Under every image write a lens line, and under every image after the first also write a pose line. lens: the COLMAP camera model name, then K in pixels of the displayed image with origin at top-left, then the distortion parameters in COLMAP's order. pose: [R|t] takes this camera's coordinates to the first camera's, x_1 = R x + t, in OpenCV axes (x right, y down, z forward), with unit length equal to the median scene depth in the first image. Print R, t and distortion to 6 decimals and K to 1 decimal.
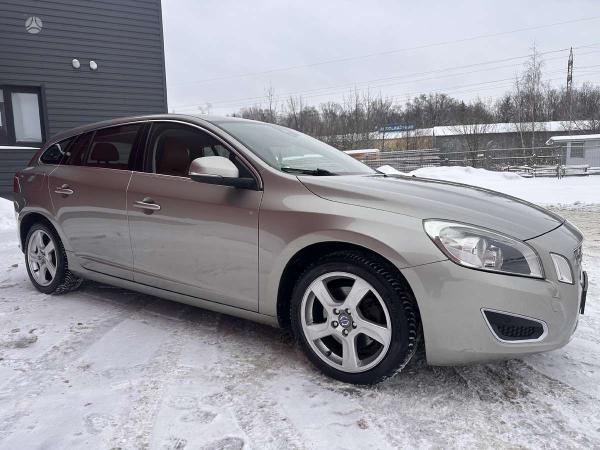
lens RADIAL K [[462.3, 0, 302.9], [0, 462.3, 226.4], [0, 0, 1]] dist [0.045335, -0.057029]
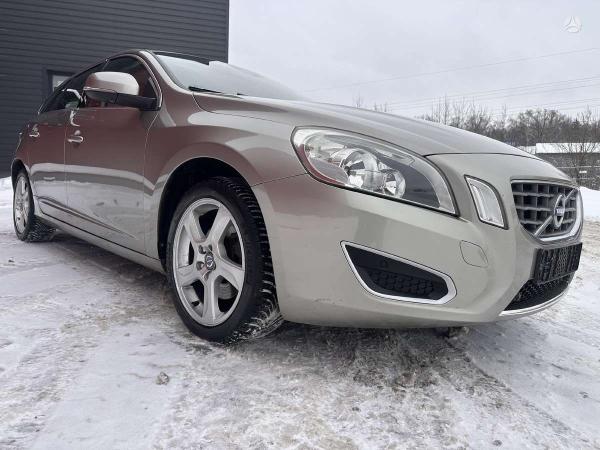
lens RADIAL K [[455.8, 0, 299.1], [0, 455.8, 231.0], [0, 0, 1]] dist [0.048609, -0.065473]
pose [[0.971973, 0.078999, -0.221424, 0.424741], [-0.086105, 0.996029, -0.022613, 0.163823], [0.218758, 0.041045, 0.974915, 0.282387]]
